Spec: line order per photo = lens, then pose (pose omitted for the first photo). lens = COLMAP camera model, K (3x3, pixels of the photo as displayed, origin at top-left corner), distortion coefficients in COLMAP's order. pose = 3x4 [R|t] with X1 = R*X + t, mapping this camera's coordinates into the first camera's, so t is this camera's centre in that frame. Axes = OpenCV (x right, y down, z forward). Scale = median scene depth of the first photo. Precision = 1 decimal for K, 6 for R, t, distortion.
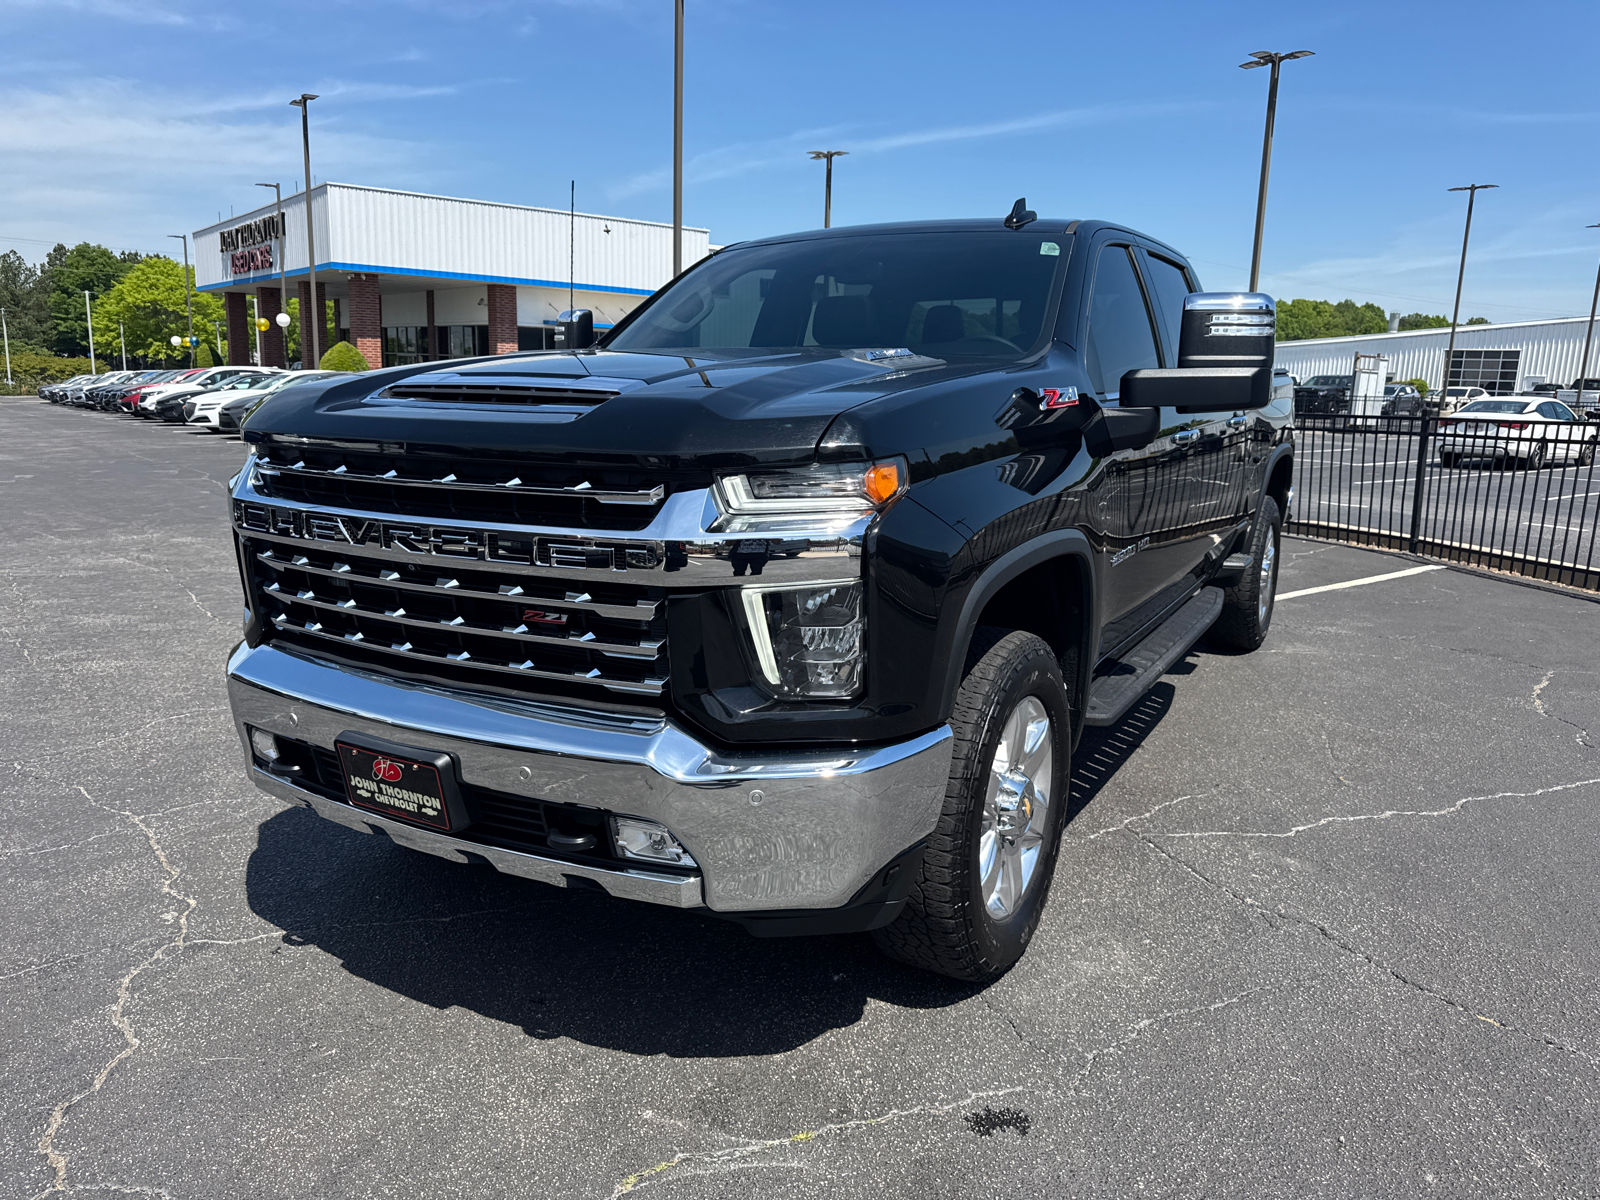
lens RADIAL K [[1159.3, 0, 820.7], [0, 1159.3, 602.8], [0, 0, 1]] dist [0.048700, -0.056731]
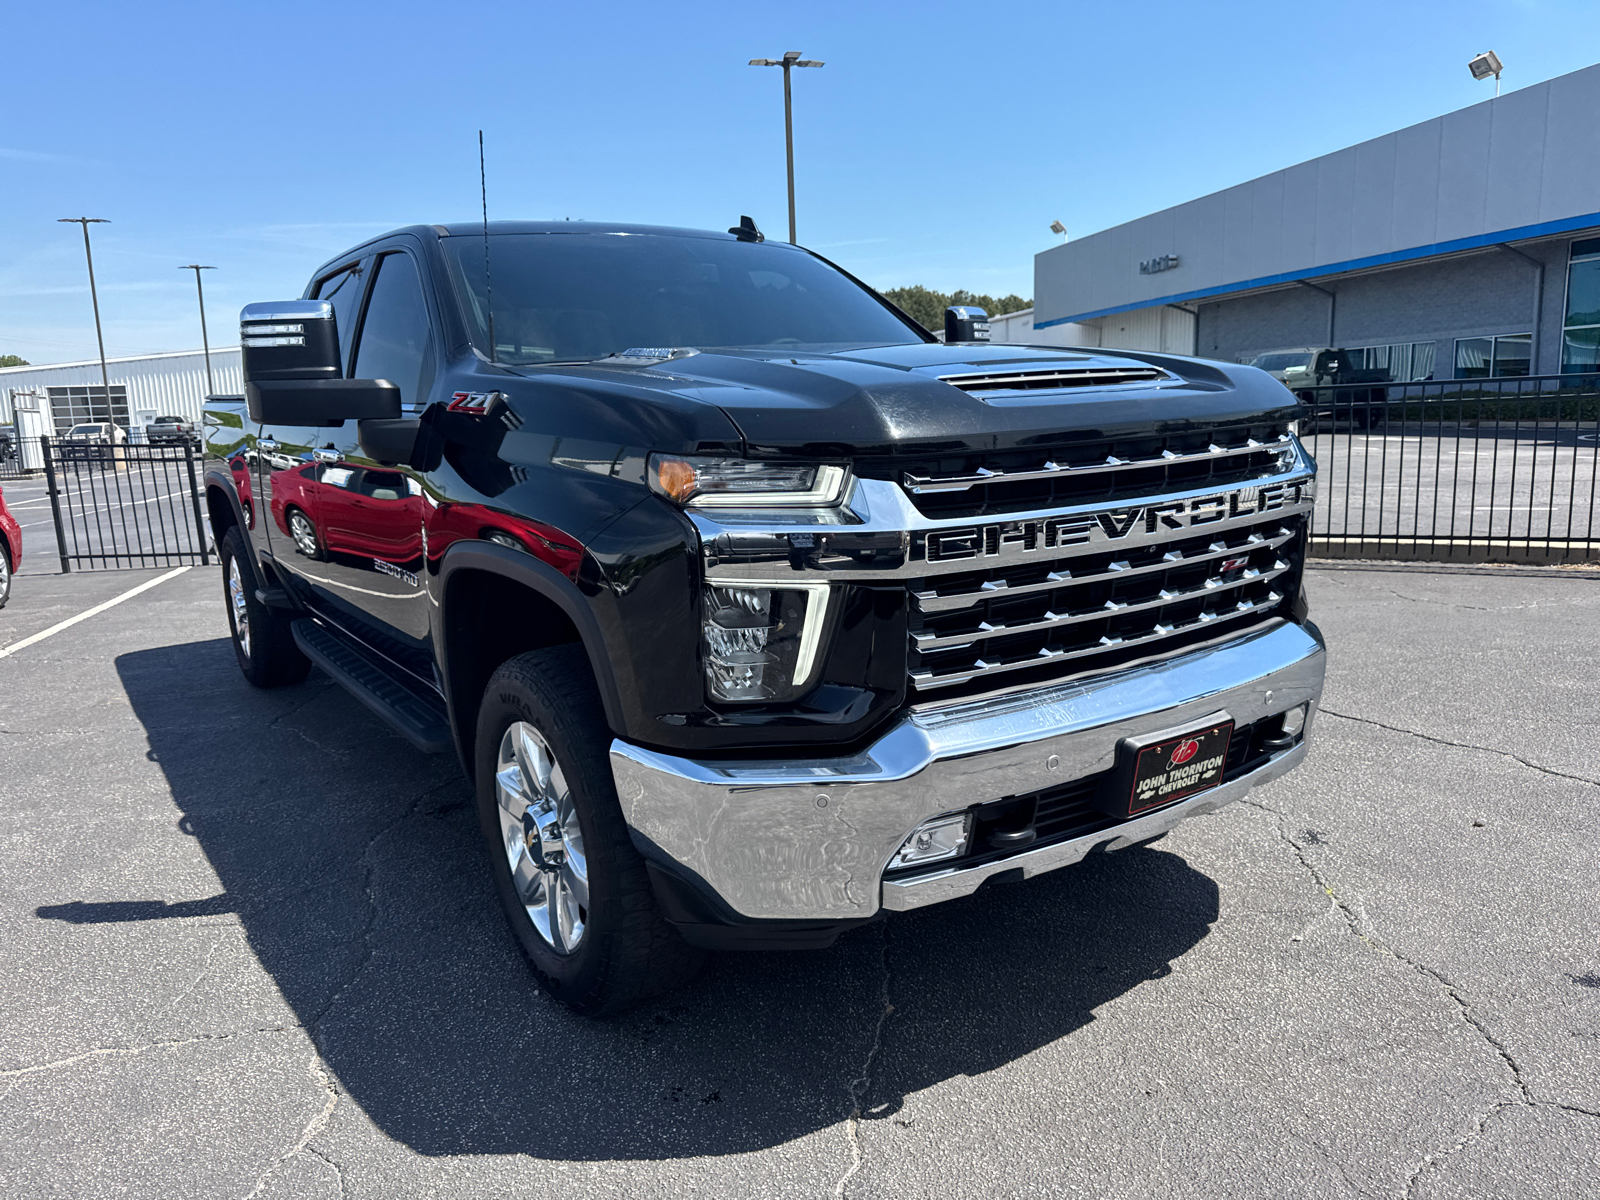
lens RADIAL K [[1159.3, 0, 804.6], [0, 1159.3, 607.2], [0, 0, 1]] dist [0.048700, -0.056731]
pose [[0.426521, -0.197232, 0.882712, -1.330754], [0.222002, 0.968910, 0.109222, -0.152941], [-0.876810, 0.149378, 0.457046, 0.792715]]
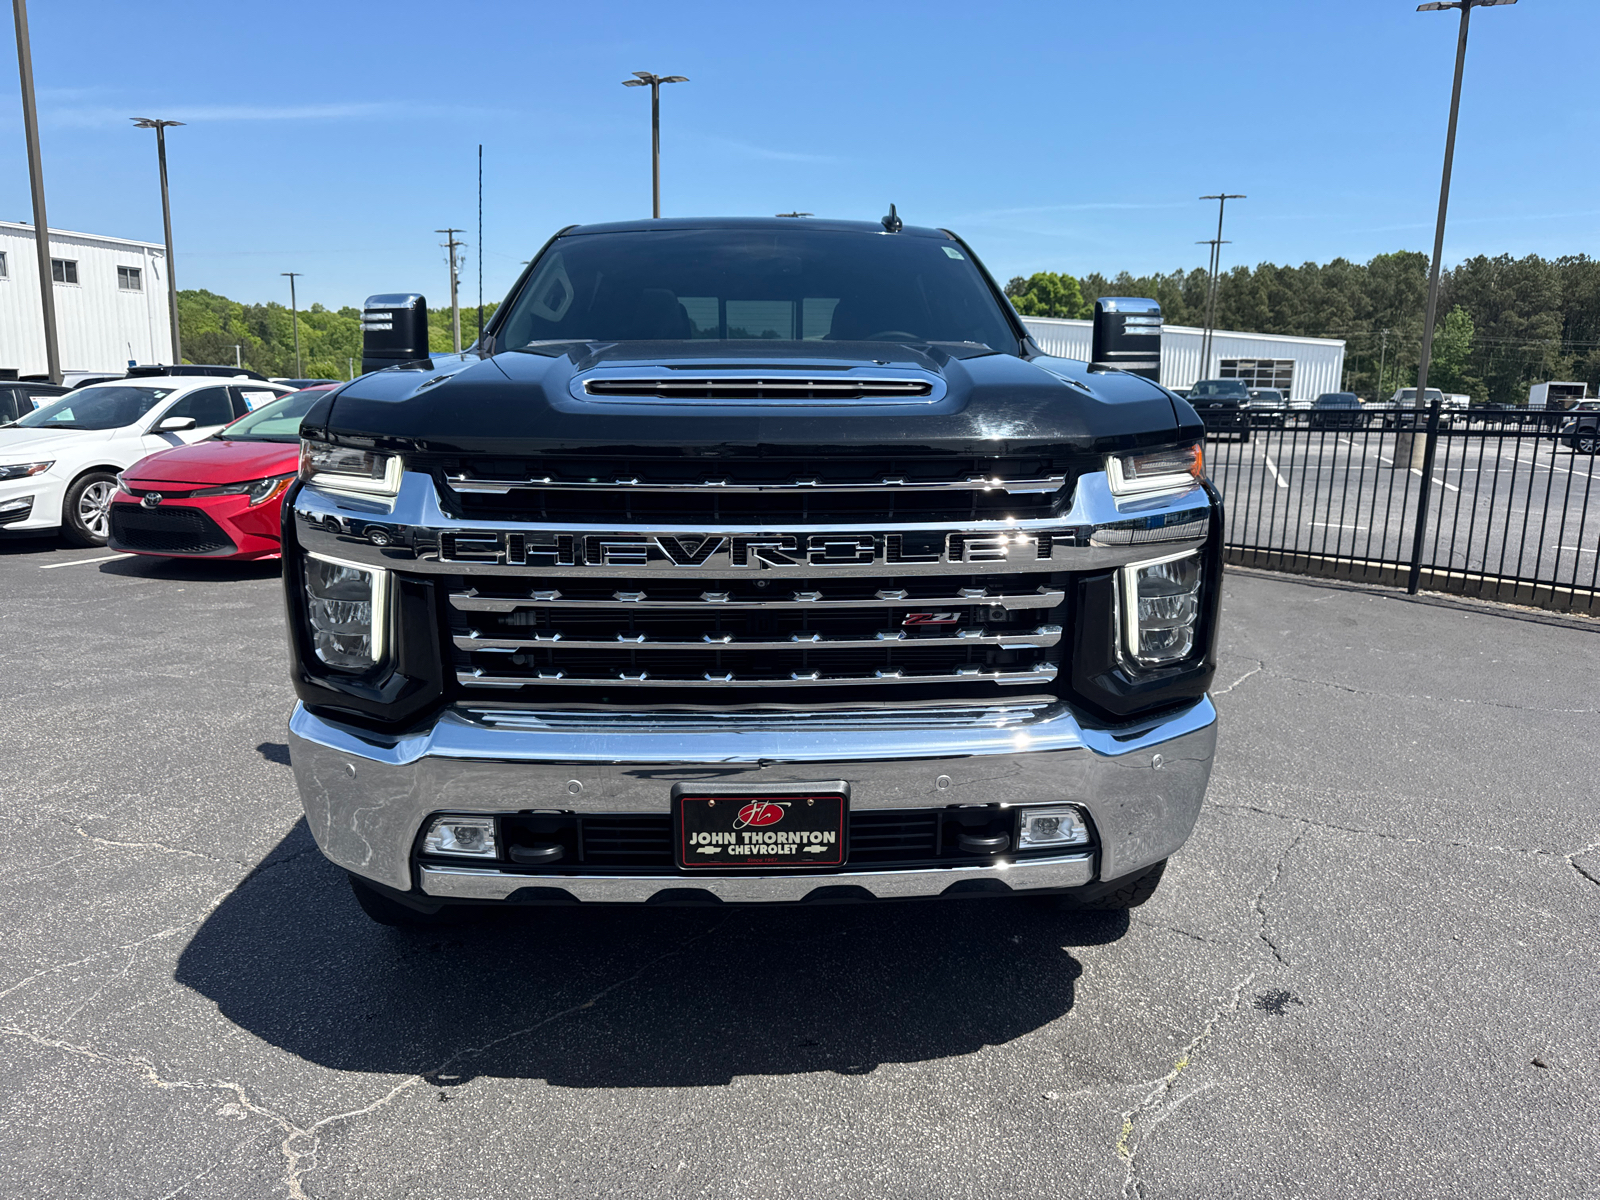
lens RADIAL K [[1159.3, 0, 825.9], [0, 1159.3, 601.3], [0, 0, 1]] dist [0.048700, -0.056731]
pose [[0.844822, -0.110084, 0.523600, -0.754685], [0.112120, 0.993302, 0.027933, -0.035172], [-0.523168, 0.035107, 0.851506, 0.214049]]
